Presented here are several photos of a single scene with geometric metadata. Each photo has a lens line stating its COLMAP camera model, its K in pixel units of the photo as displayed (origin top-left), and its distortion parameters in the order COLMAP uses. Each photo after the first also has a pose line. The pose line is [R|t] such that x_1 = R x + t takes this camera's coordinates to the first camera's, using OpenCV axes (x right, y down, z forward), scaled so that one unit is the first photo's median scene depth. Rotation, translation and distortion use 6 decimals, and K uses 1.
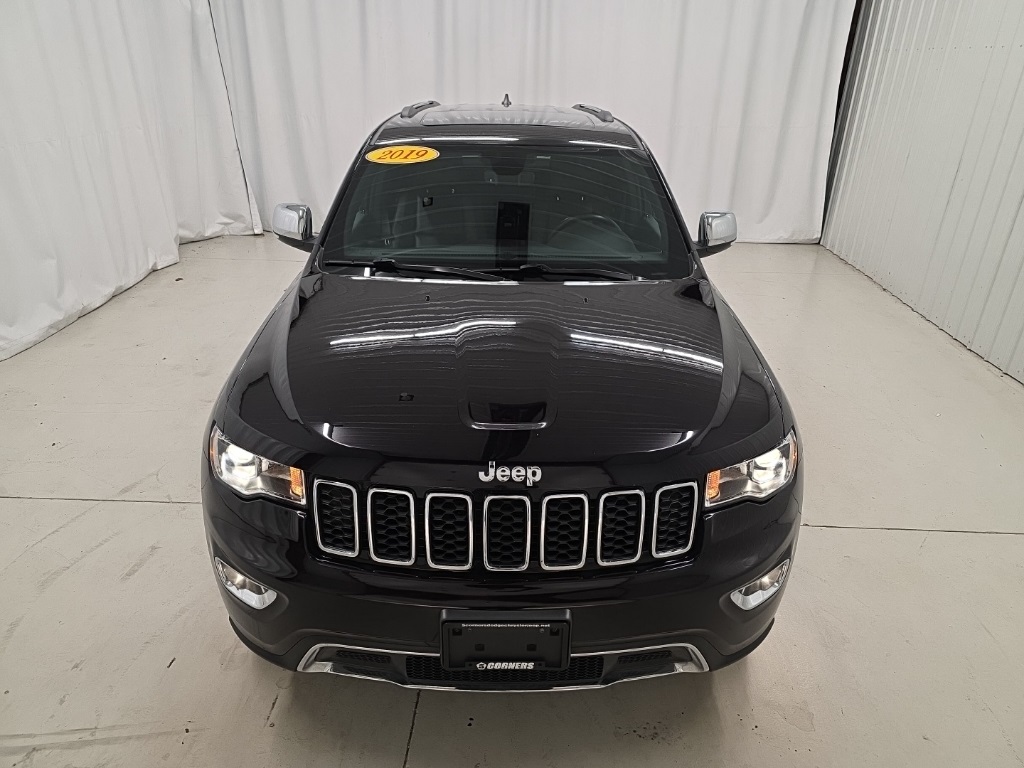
lens RADIAL K [[701.7, 0, 506.3], [0, 701.7, 383.7], [0, 0, 1]] dist [0.010487, -0.005121]
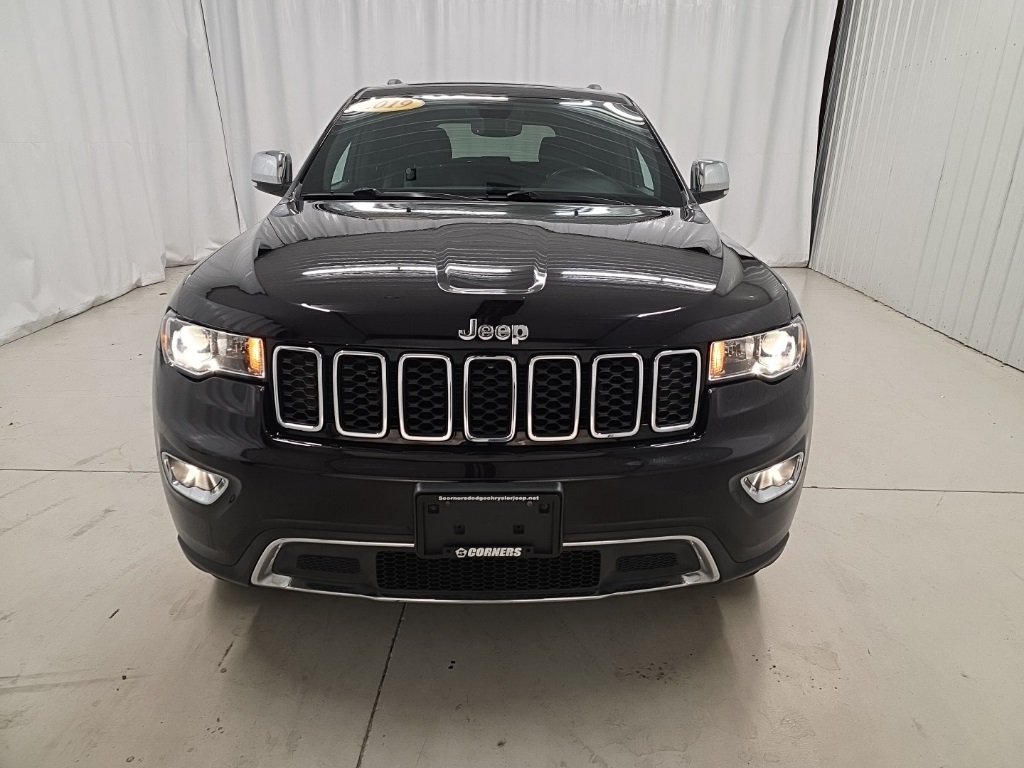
lens RADIAL K [[695.3, 0, 516.4], [0, 695.3, 374.6], [0, 0, 1]] dist [0.050530, -0.048320]
pose [[0.999735, -0.003608, 0.022716, 0.012912], [0.005882, 0.994884, -0.100850, 0.244452], [-0.022236, 0.100957, 0.994642, 0.102740]]
